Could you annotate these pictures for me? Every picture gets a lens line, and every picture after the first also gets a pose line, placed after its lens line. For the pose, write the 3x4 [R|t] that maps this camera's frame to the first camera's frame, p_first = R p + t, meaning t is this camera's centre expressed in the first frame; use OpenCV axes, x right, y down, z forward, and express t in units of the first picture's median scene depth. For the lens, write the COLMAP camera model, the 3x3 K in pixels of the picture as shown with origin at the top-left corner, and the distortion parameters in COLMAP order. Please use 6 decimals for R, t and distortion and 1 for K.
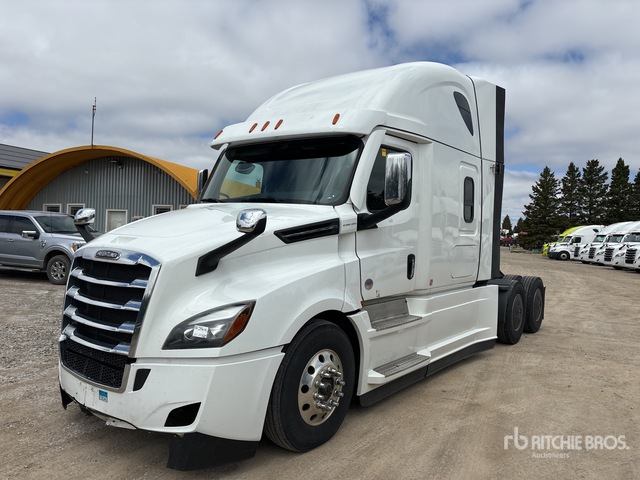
lens RADIAL K [[505.7, 0, 321.2], [0, 505.7, 228.8], [0, 0, 1]] dist [0.000346, -0.002337]
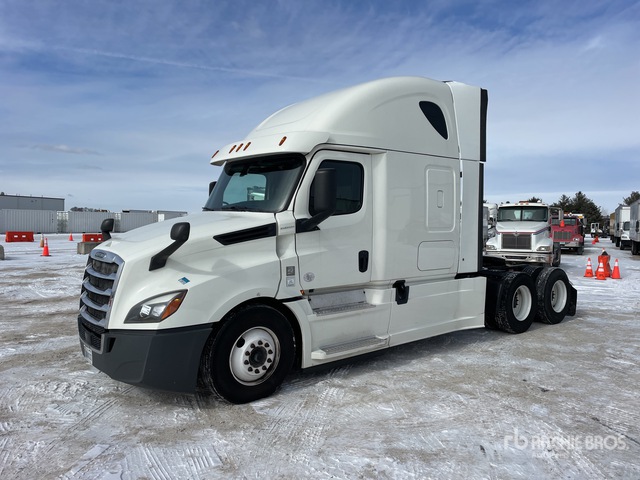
lens RADIAL K [[505.7, 0, 321.2], [0, 505.7, 228.8], [0, 0, 1]] dist [0.000346, -0.002337]
pose [[0.974433, -0.019922, -0.223793, 0.407737], [0.024071, 0.999585, 0.015825, -0.024354], [0.223385, -0.020808, 0.974508, -0.181111]]
